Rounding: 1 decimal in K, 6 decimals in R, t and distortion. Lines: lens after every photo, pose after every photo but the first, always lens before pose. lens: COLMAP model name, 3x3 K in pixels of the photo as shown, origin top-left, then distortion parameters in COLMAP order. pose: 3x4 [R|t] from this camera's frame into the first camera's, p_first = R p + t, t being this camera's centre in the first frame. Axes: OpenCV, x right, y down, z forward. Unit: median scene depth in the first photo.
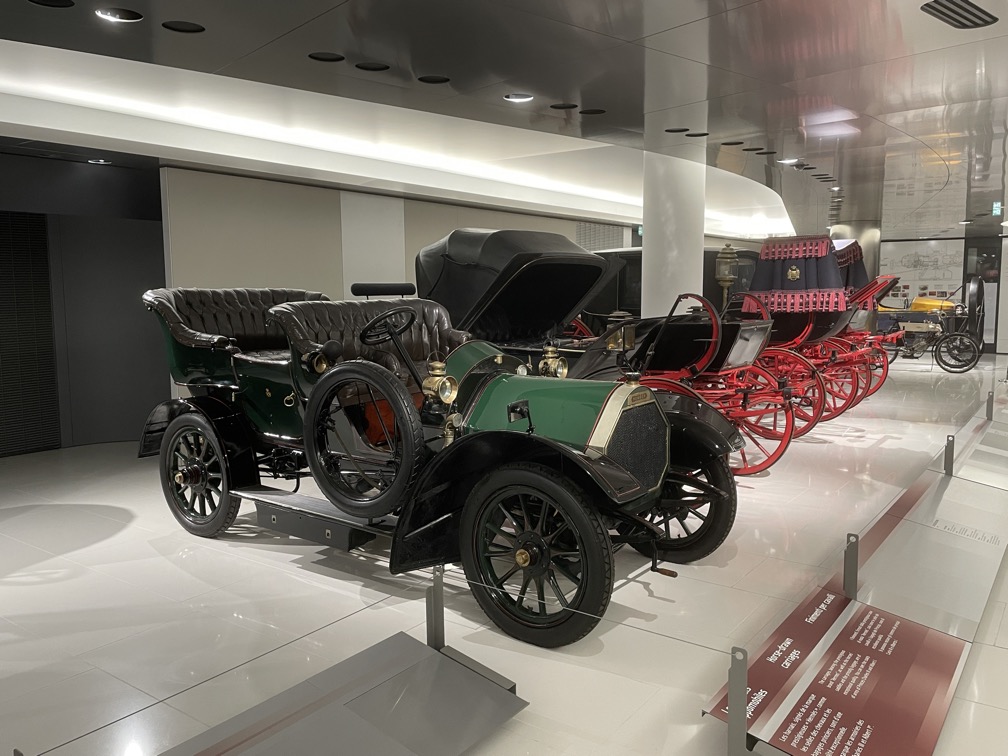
lens RADIAL K [[796.4, 0, 503.7], [0, 796.4, 378.7], [0, 0, 1]] dist [0.064032, -0.000821]
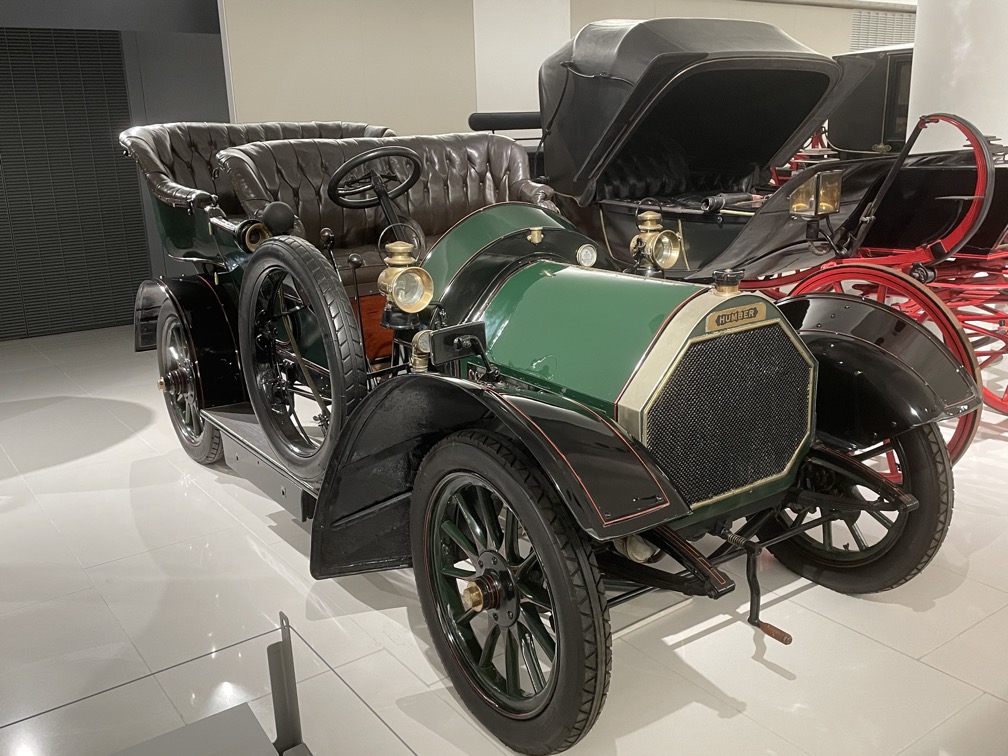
lens RADIAL K [[940.2, 0, 505.5], [0, 940.2, 373.5], [0, 0, 1]] dist [0.034806, 0.000000]
pose [[0.953433, 0.058568, -0.295864, 0.163867], [-0.013710, 0.988366, 0.151472, -0.024975], [0.301293, -0.140362, 0.943144, 0.275127]]
